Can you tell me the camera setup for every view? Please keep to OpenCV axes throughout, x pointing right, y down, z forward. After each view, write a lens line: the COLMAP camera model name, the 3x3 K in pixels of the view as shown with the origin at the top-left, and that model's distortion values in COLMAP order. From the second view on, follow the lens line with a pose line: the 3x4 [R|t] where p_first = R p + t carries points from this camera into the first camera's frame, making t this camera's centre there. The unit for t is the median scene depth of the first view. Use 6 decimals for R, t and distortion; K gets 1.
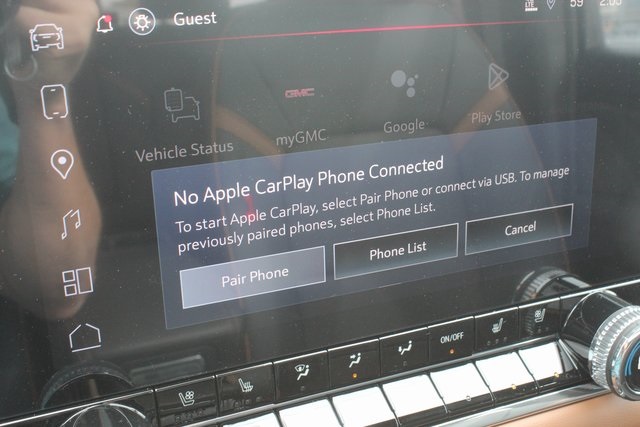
lens RADIAL K [[814.9, 0, 320.0], [0, 814.9, 213.5], [0, 0, 1]] dist [-0.077871, 0.049549]
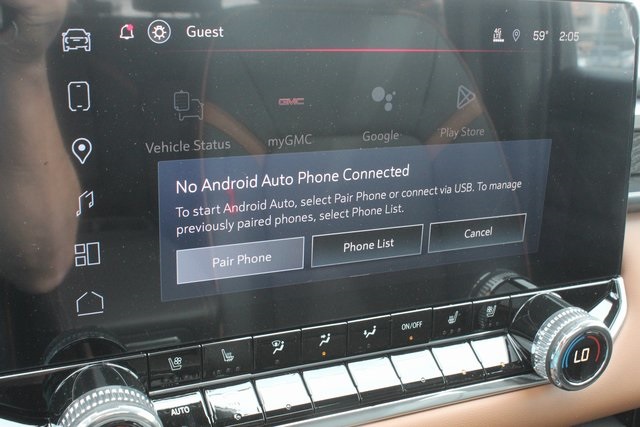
lens RADIAL K [[800.8, 0, 322.7], [0, 800.8, 207.3], [0, 0, 1]] dist [-0.076958, 0.003716]
pose [[0.997564, 0.061717, 0.032511, -0.006900], [-0.061565, 0.998087, -0.005660, 0.003161], [-0.032798, 0.003644, 0.999455, -0.103452]]
